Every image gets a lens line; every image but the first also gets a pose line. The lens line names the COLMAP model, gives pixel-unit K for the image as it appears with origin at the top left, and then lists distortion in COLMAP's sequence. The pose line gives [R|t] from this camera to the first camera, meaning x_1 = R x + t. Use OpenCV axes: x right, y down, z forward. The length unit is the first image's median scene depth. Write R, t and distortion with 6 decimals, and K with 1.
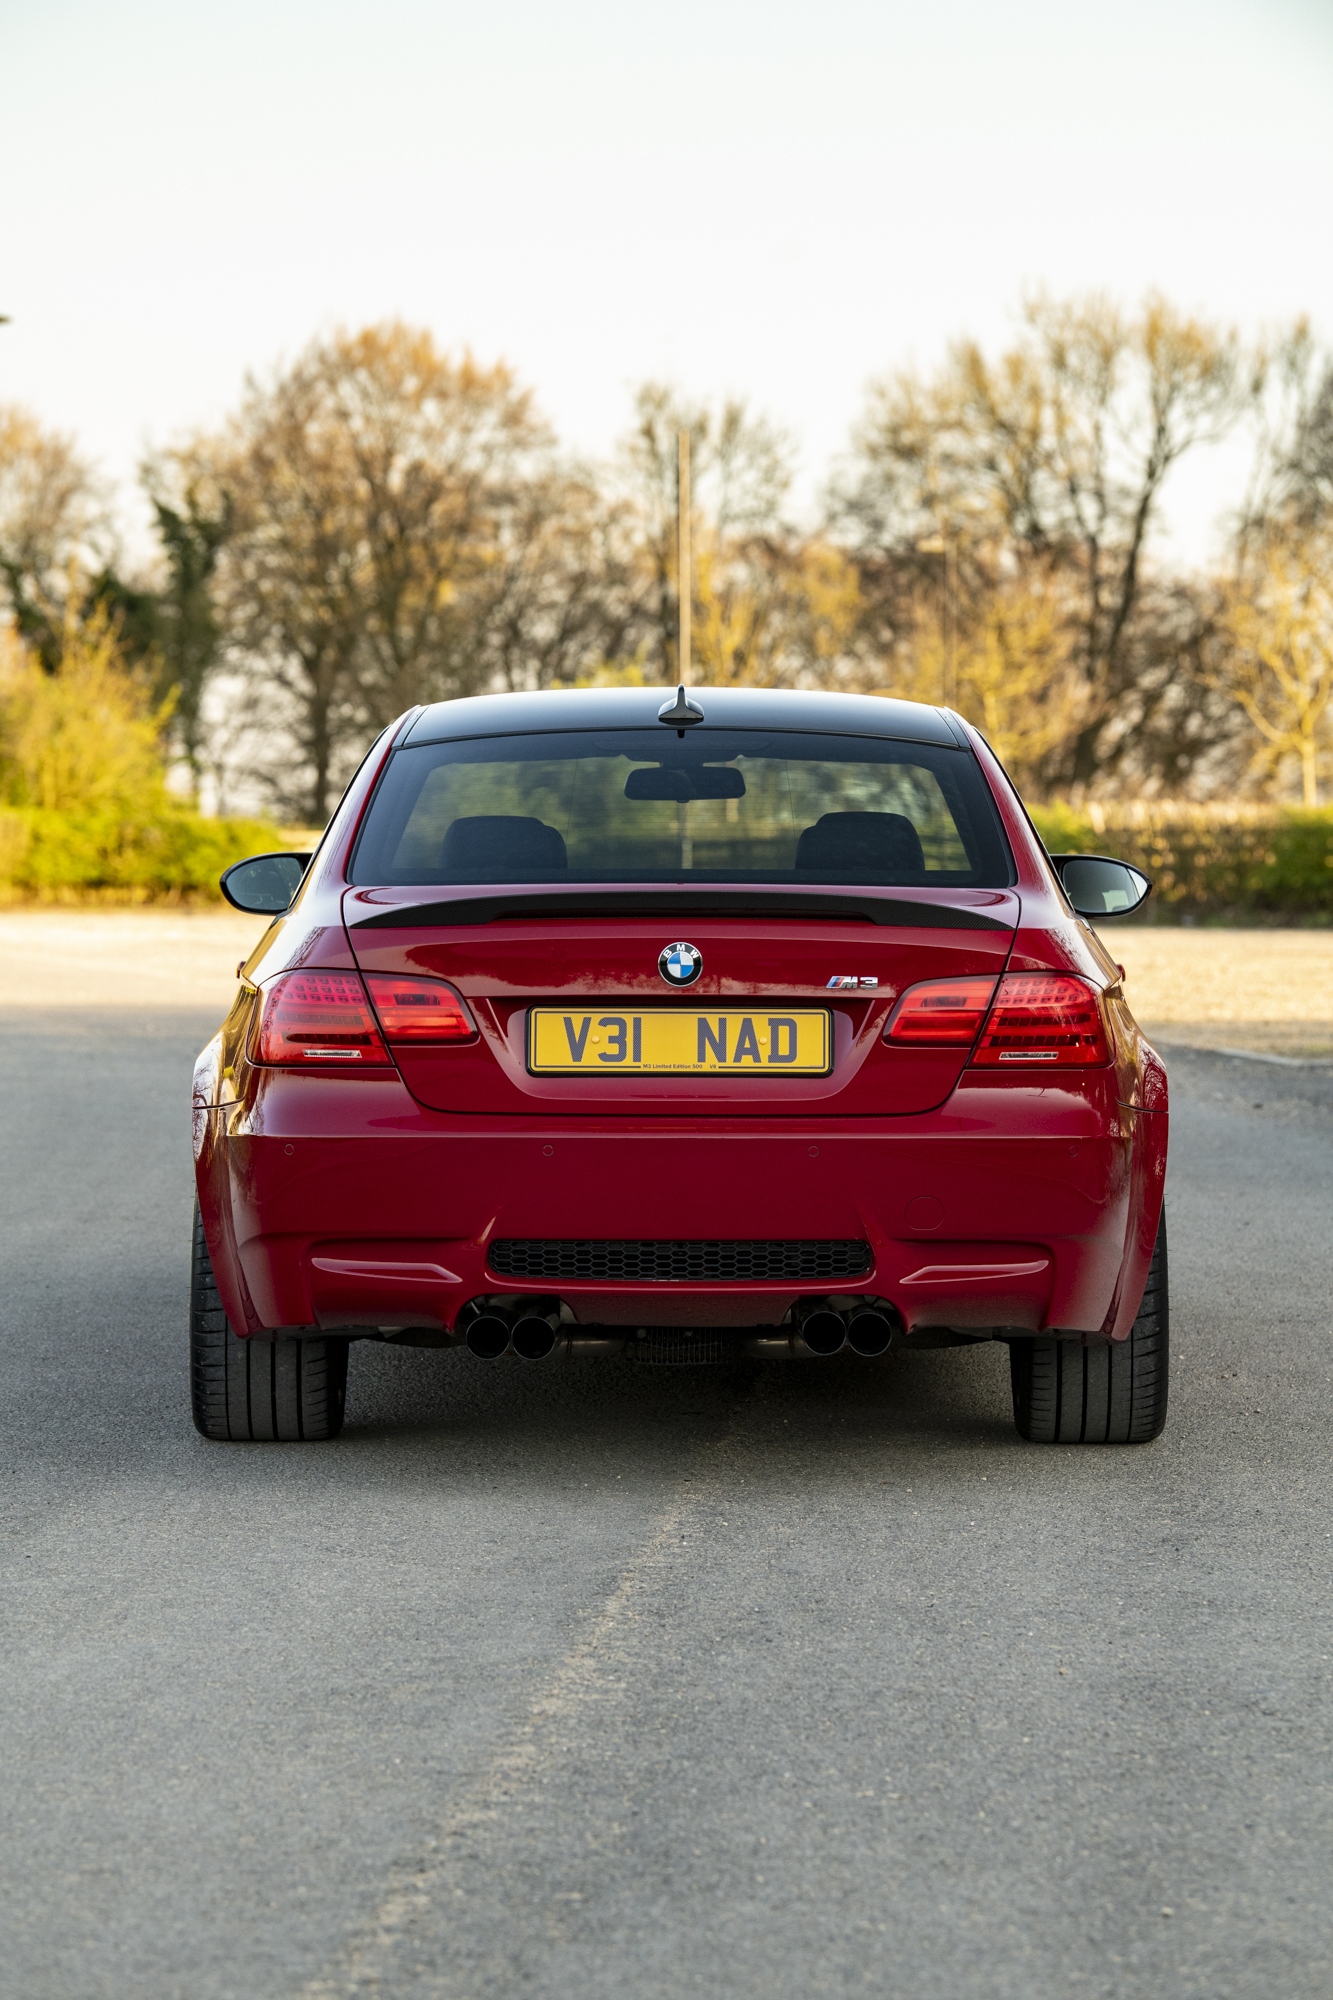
lens RADIAL K [[7396.5, 0, 665.6], [0, 7396.5, 994.3], [0, 0, 1]] dist [1.064151, 0.000000]
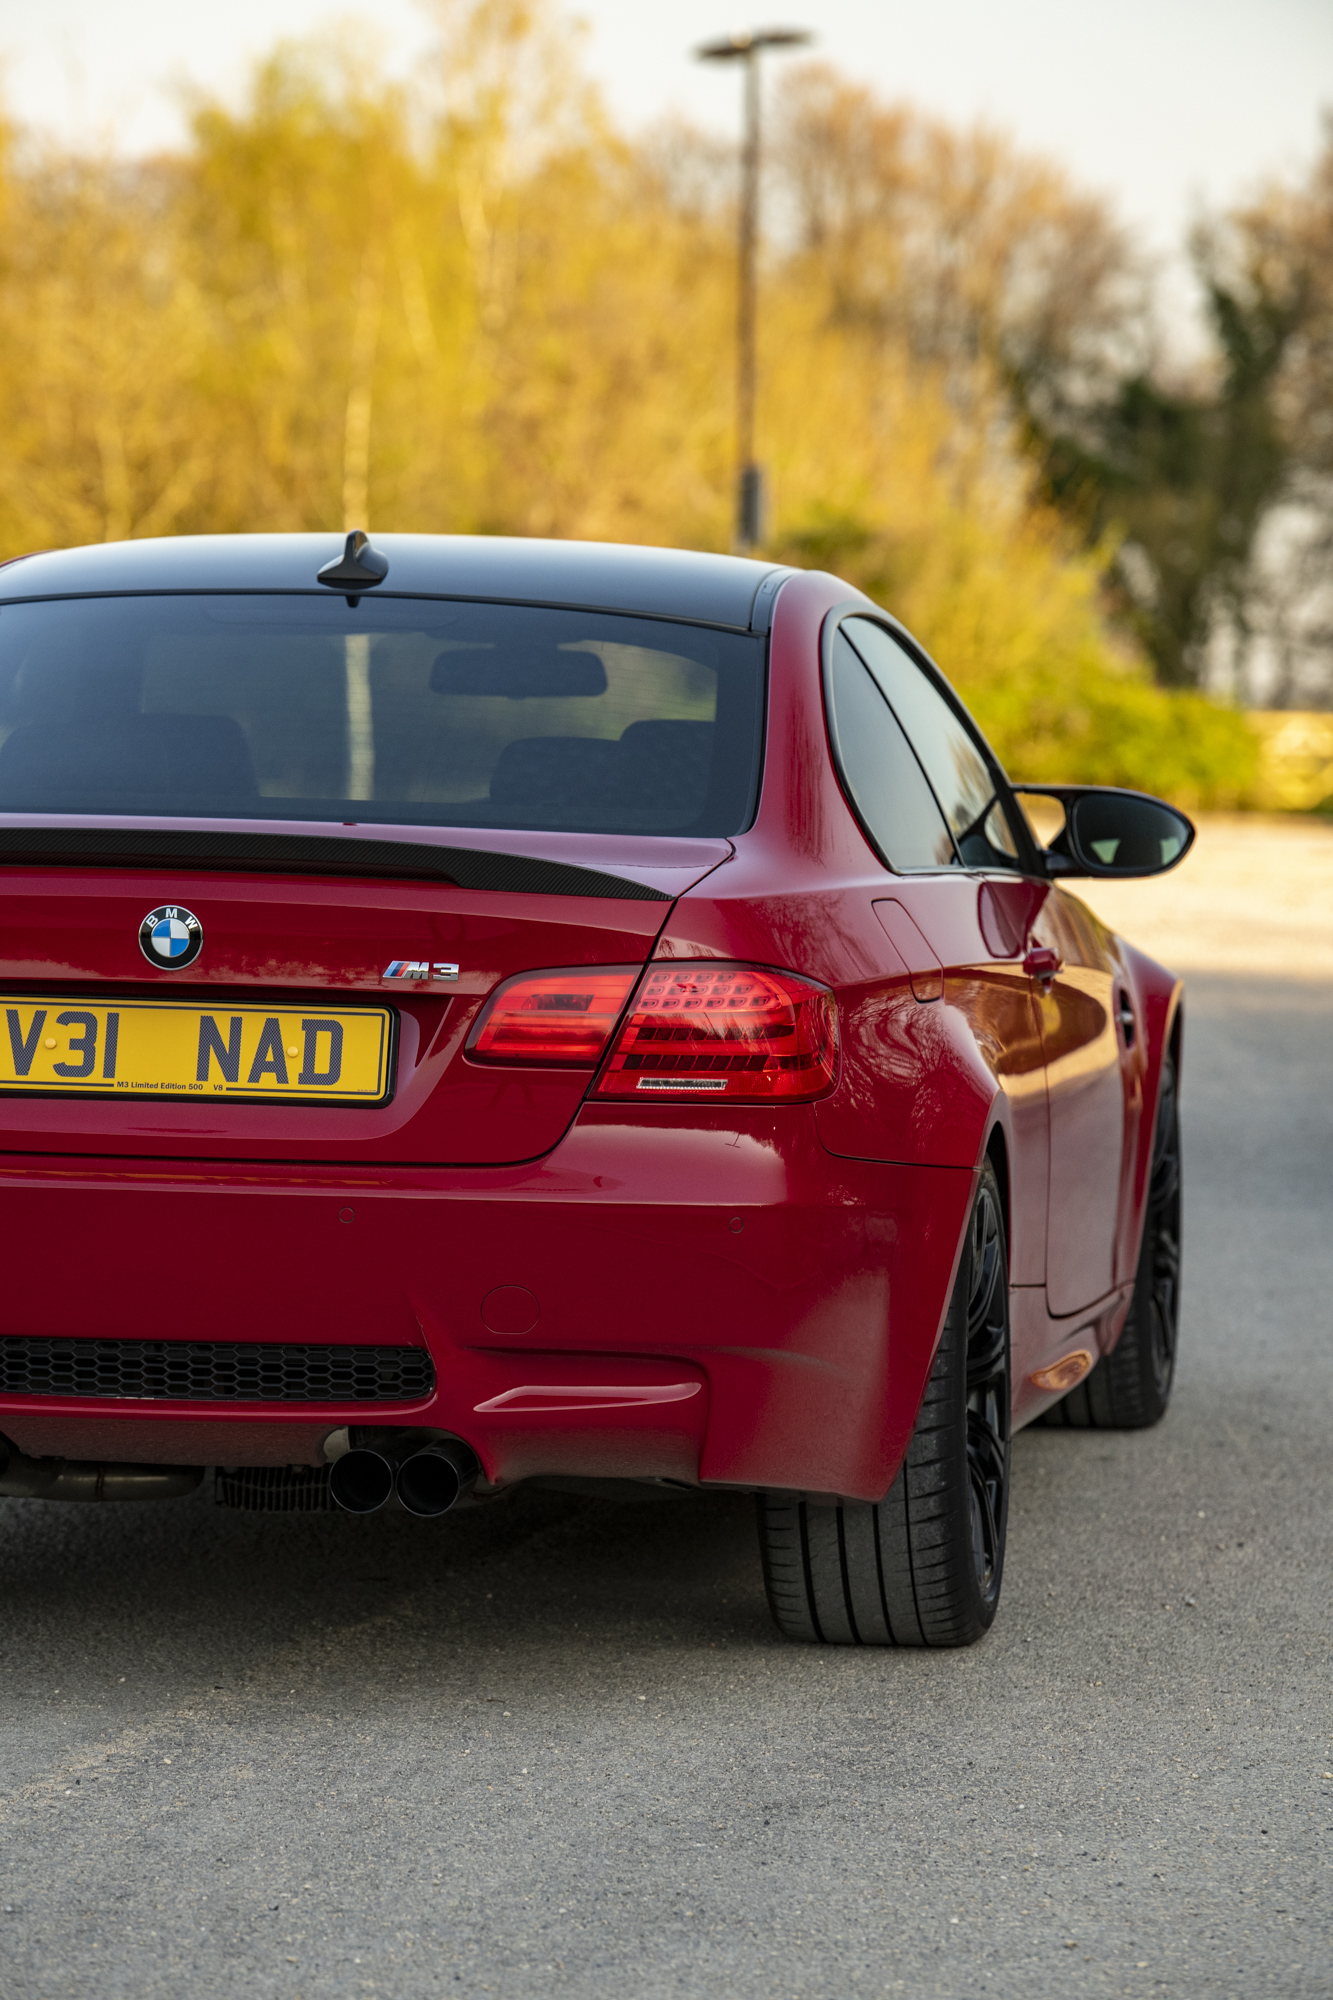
lens RADIAL K [[9427.8, 0, 592.9], [0, 9427.8, 1050.4], [0, 0, 1]] dist [2.053821, 0.000000]
pose [[0.990456, 0.027033, -0.135149, 0.150632], [-0.025175, 0.999564, 0.015439, -0.007668], [0.135507, -0.011889, 0.990705, 0.128162]]
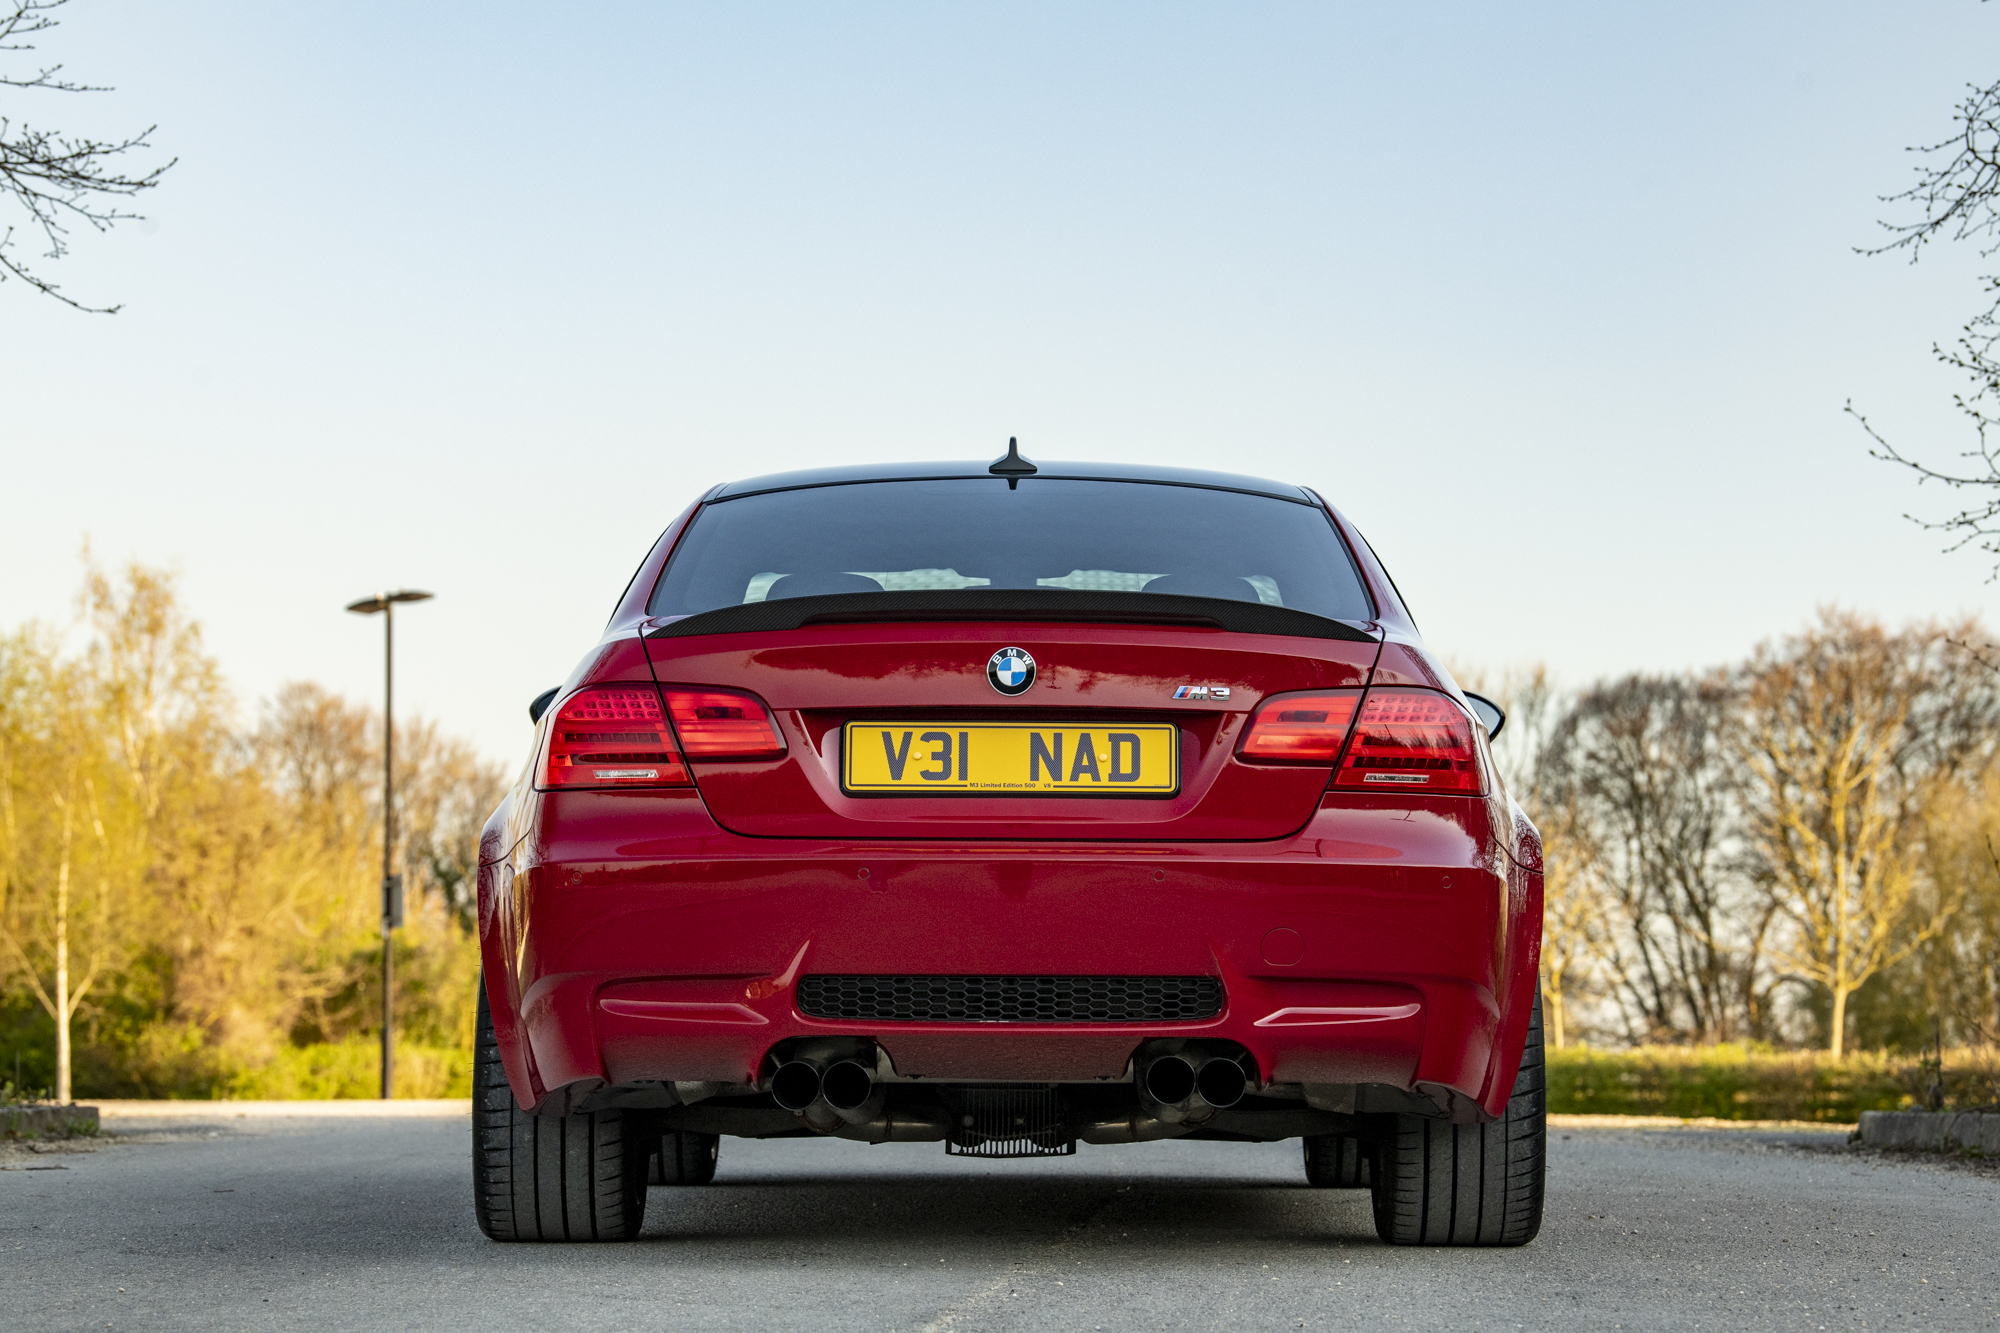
lens RADIAL K [[6254.0, 0, 1008.1], [0, 6254.0, 682.9], [0, 0, 1]] dist [0.818185, 0.000000]
pose [[0.999995, 0.003065, 0.000802, 0.000927], [-0.002980, 0.995898, -0.090431, 0.062696], [-0.001076, 0.090428, 0.995902, 0.225810]]
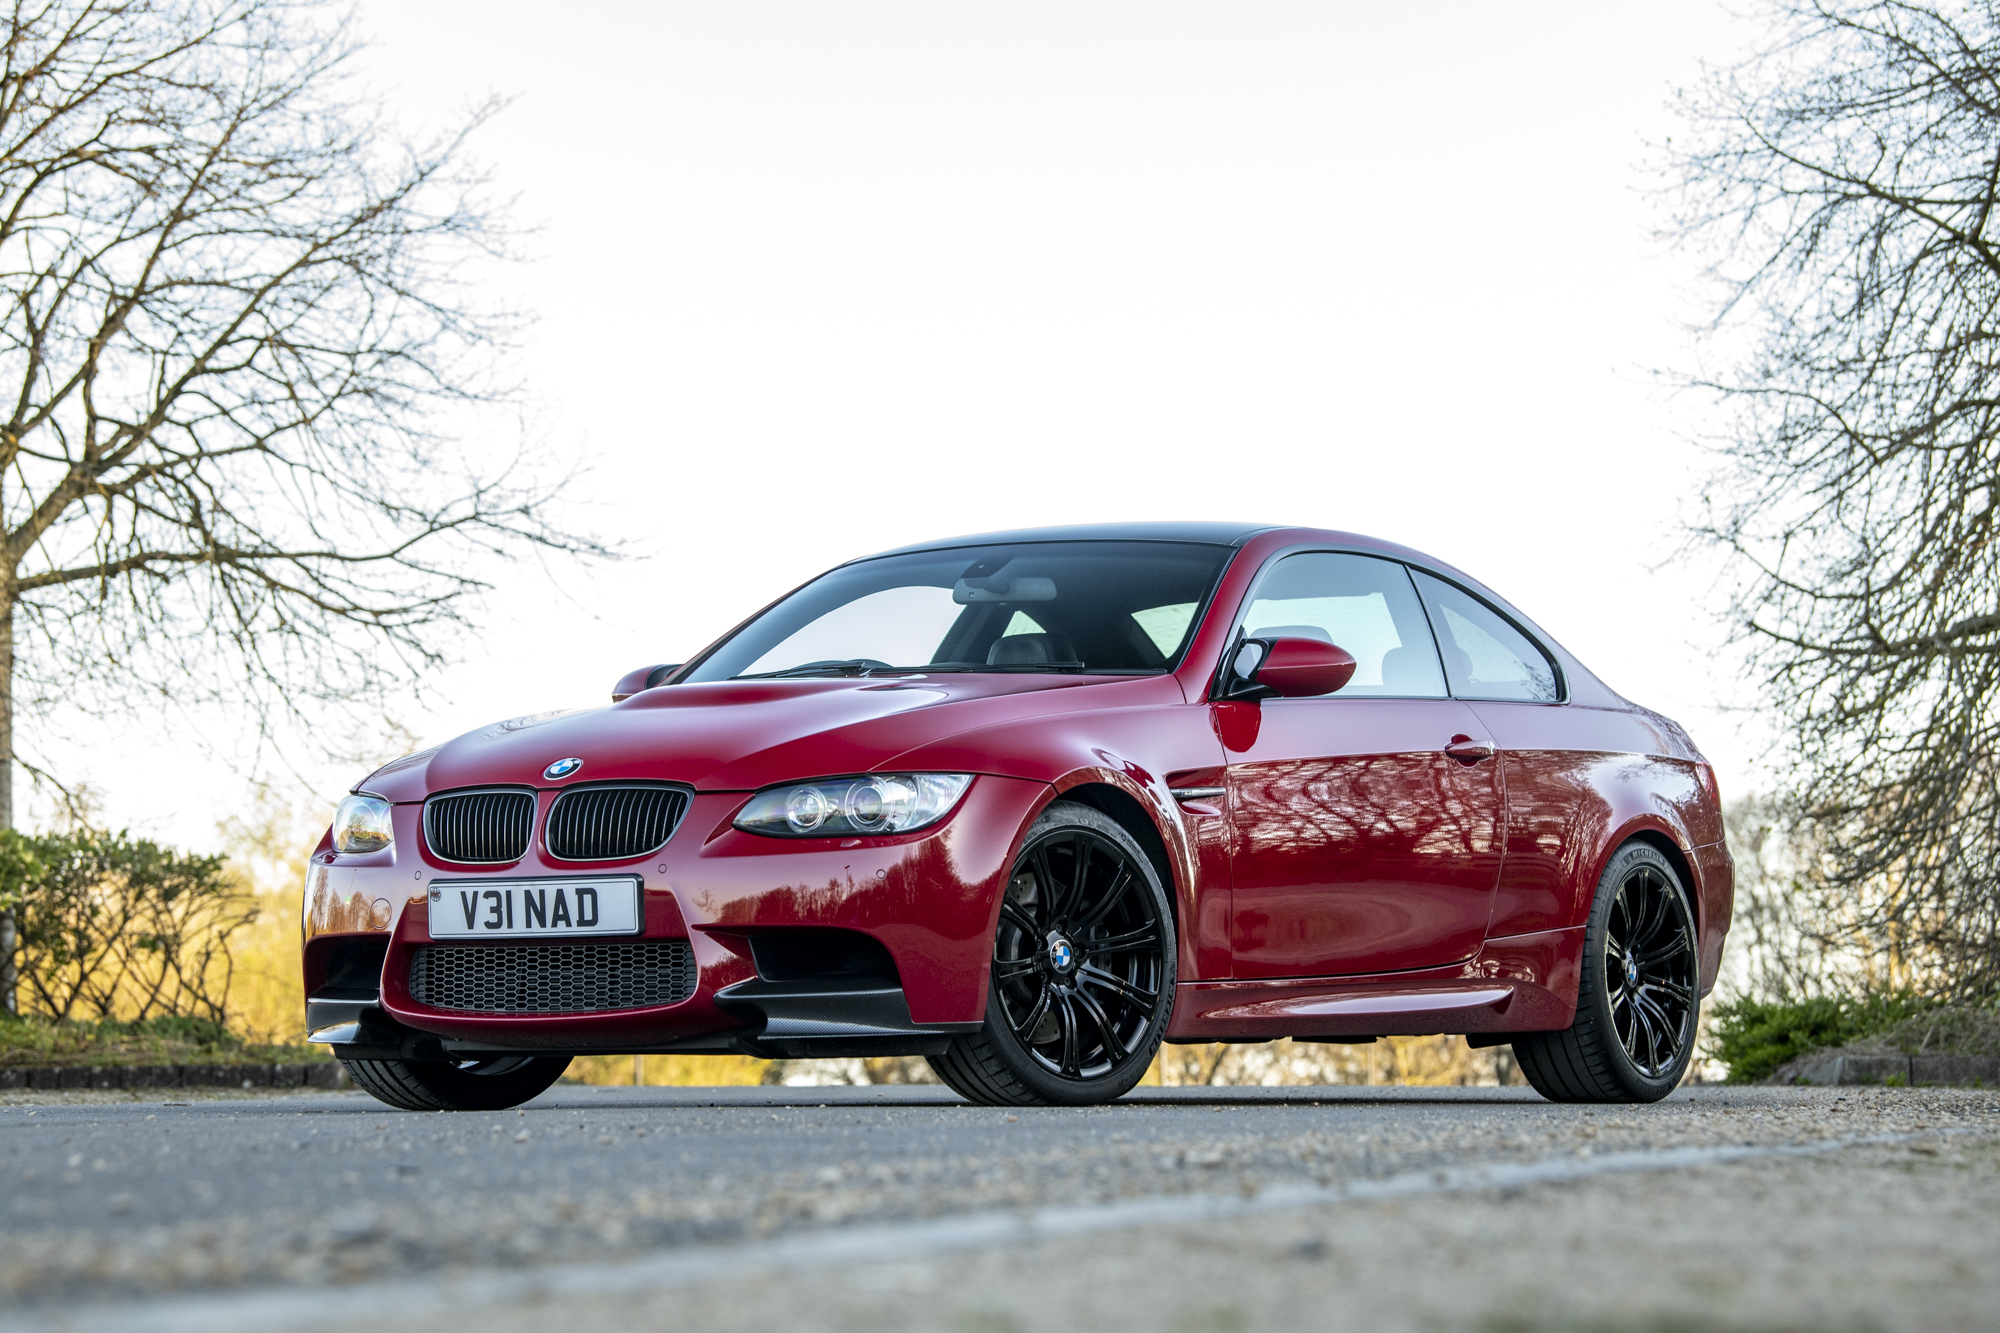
lens RADIAL K [[6189.3, 0, 970.4], [0, 6189.3, 669.4], [0, 0, 1]] dist [0.763451, 0.000000]
pose [[0.999510, -0.005651, -0.030785, 0.001555], [0.002177, 0.993735, -0.111738, 0.142308], [0.031224, 0.111616, 0.993261, -0.759841]]
